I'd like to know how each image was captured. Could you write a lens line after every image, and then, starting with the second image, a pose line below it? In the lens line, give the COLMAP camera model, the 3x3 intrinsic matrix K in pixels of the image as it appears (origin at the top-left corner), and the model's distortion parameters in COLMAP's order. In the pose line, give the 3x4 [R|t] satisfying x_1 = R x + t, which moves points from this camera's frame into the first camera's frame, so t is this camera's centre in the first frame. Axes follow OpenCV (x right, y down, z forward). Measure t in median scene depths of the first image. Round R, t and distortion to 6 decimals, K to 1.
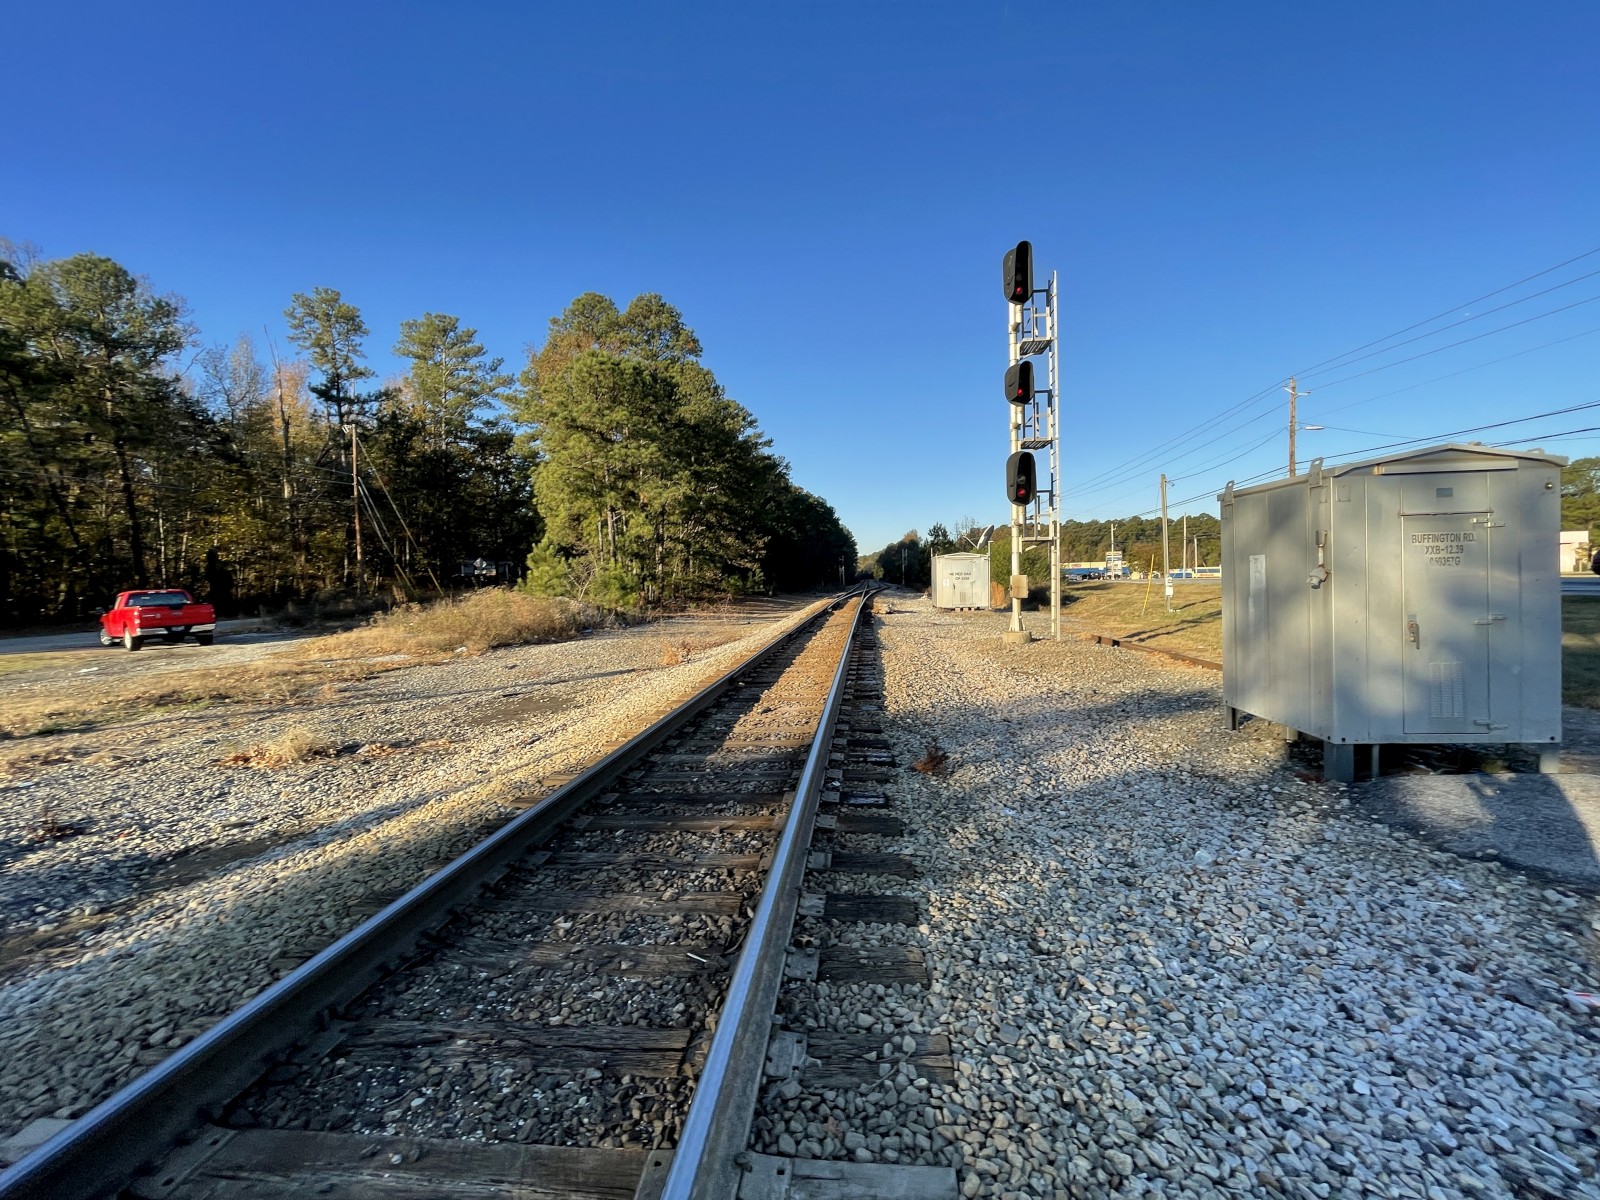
lens RADIAL K [[643.7, 0, 798.2], [0, 643.7, 596.9], [0, 0, 1]] dist [0.002872, -0.000587]
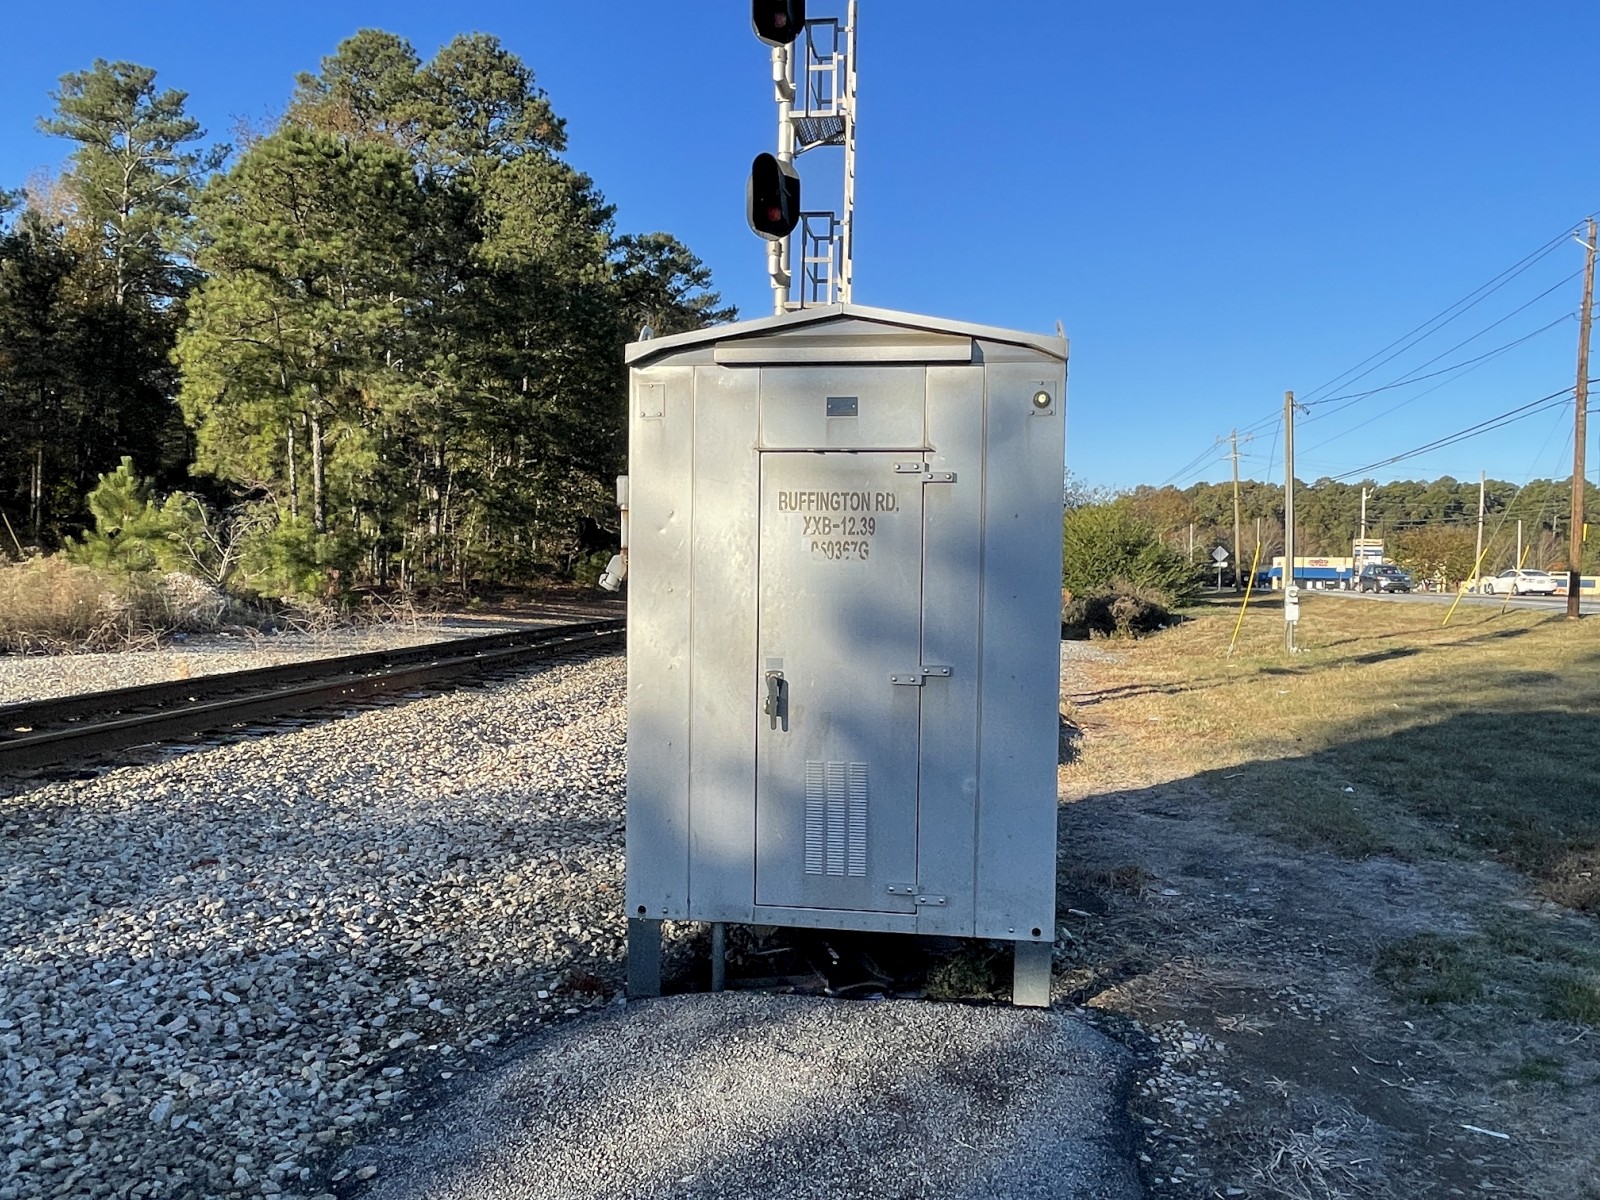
lens RADIAL K [[1167.8, 0, 804.2], [0, 1167.8, 591.2], [0, 0, 1]] dist [0.002293, -0.000711]
pose [[0.998228, 0.044366, -0.039658, 0.174773], [-0.044594, 0.998993, -0.004878, -0.003277], [0.039402, 0.006638, 0.999201, 0.022658]]
